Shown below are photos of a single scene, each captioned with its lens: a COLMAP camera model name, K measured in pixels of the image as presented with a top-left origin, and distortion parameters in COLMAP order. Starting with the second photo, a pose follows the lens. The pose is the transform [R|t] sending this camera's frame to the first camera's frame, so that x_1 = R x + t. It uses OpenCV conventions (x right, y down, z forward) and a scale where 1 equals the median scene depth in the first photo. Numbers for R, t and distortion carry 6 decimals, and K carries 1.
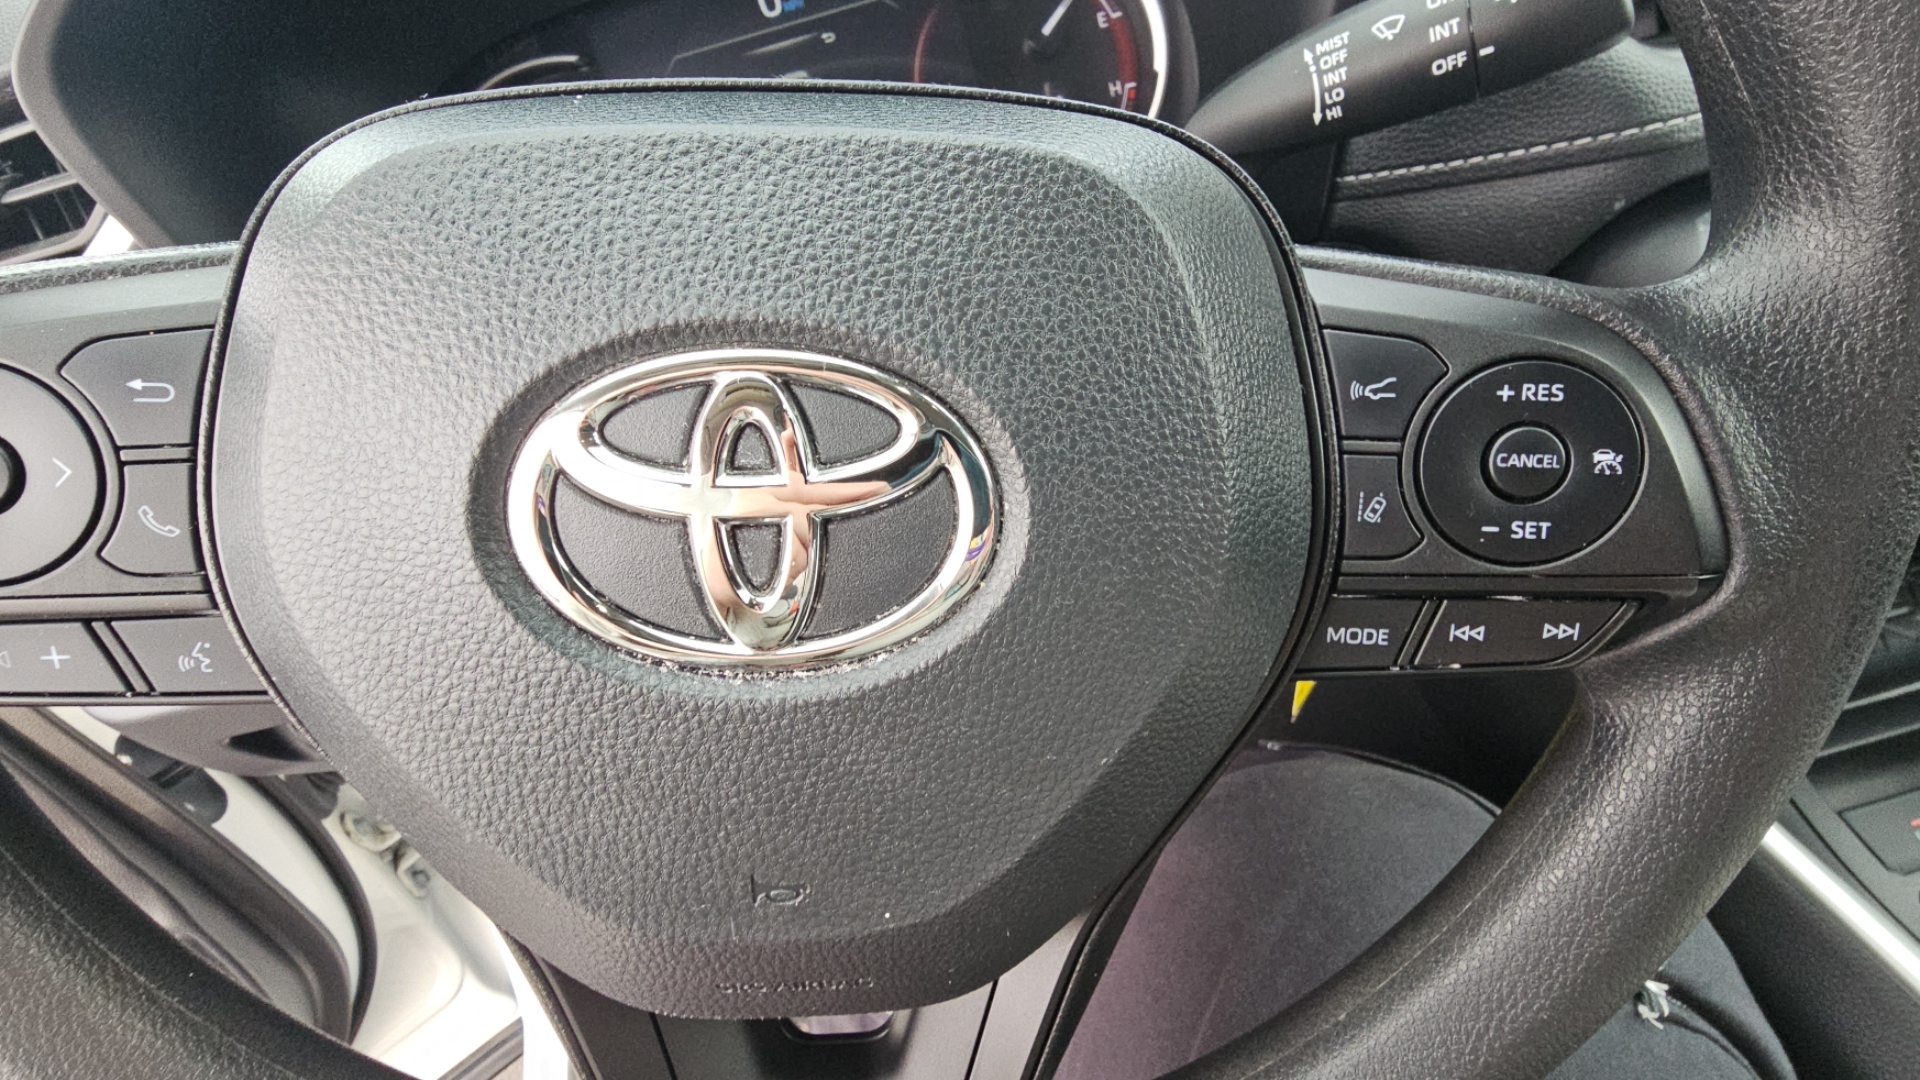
lens RADIAL K [[855.9, 0, 980.4], [0, 855.9, 544.8], [0, 0, 1]] dist [0.006076, -0.004590]
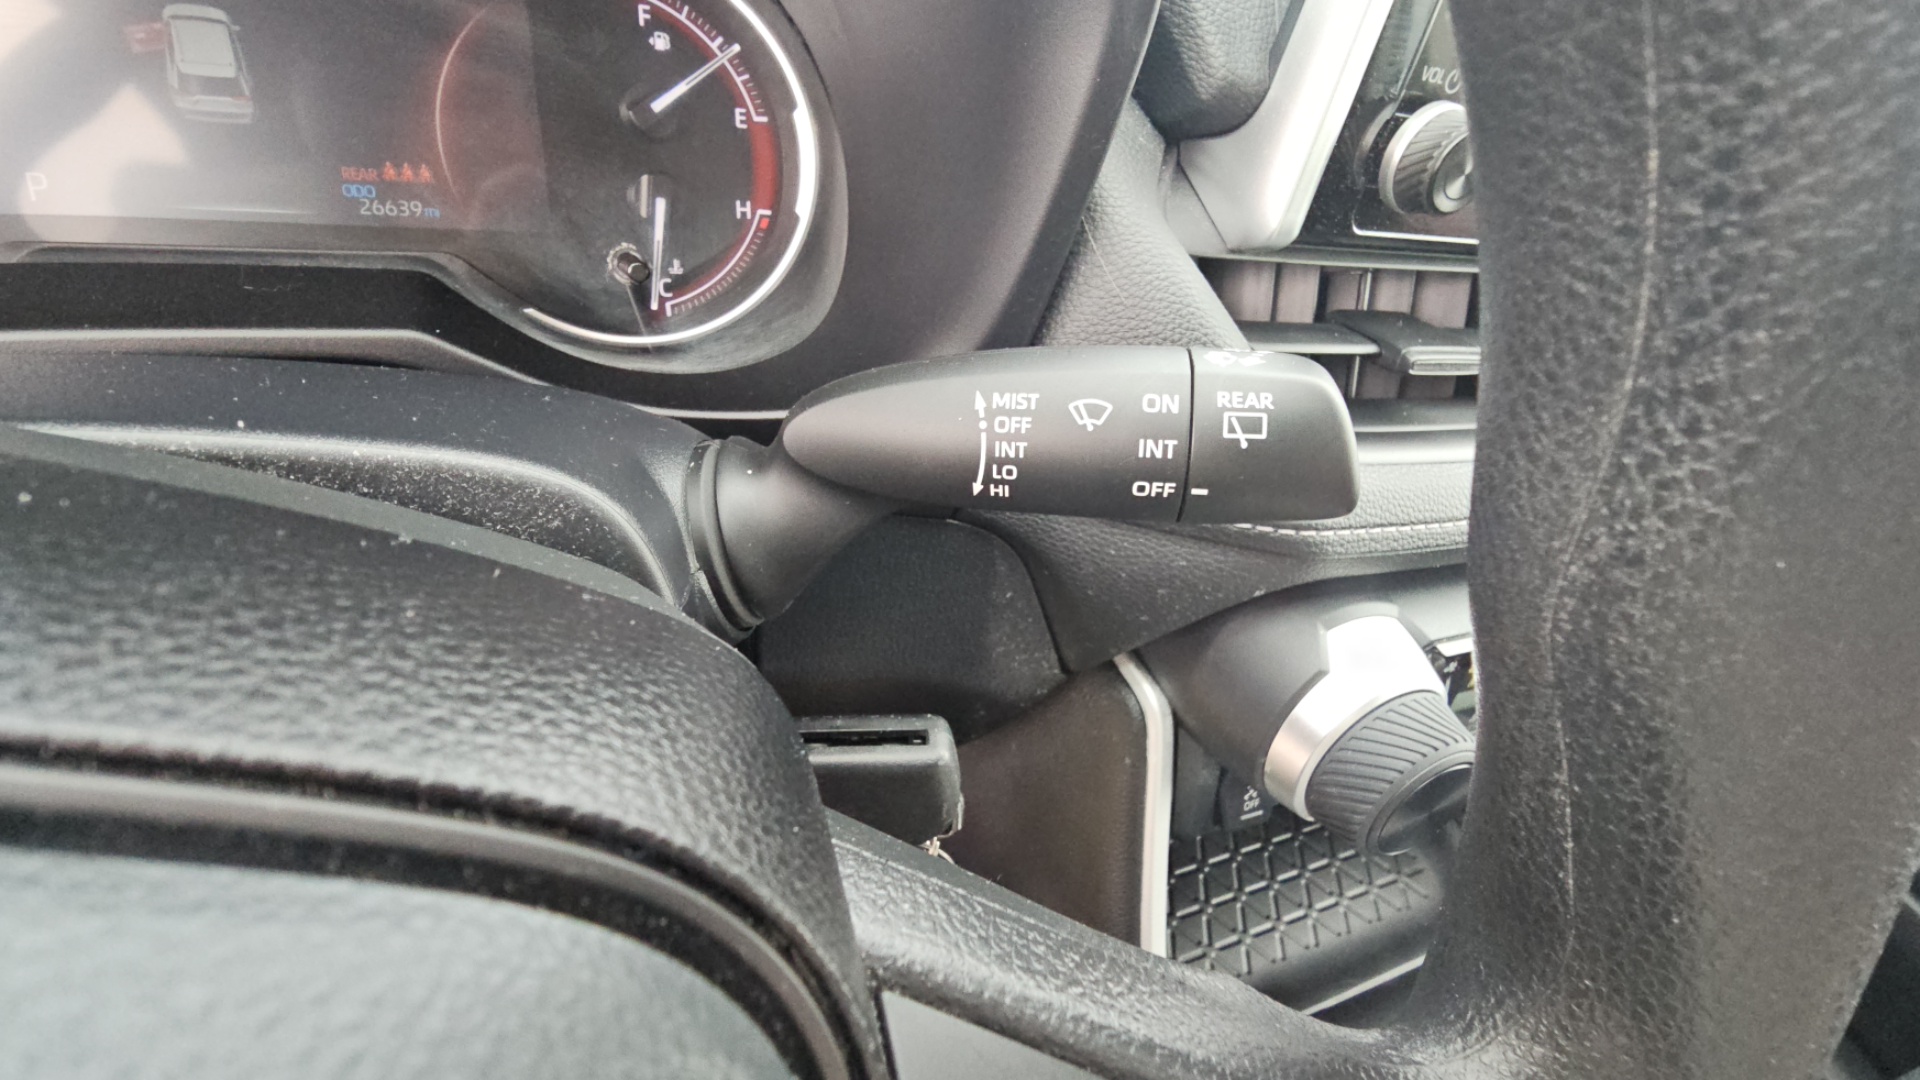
lens RADIAL K [[855.9, 0, 980.4], [0, 855.9, 544.8], [0, 0, 1]] dist [0.006076, -0.004590]
pose [[0.882853, 0.168785, 0.438271, 0.109295], [-0.165679, 0.985123, -0.045642, -0.434833], [-0.439455, -0.032317, 0.897683, 0.400318]]
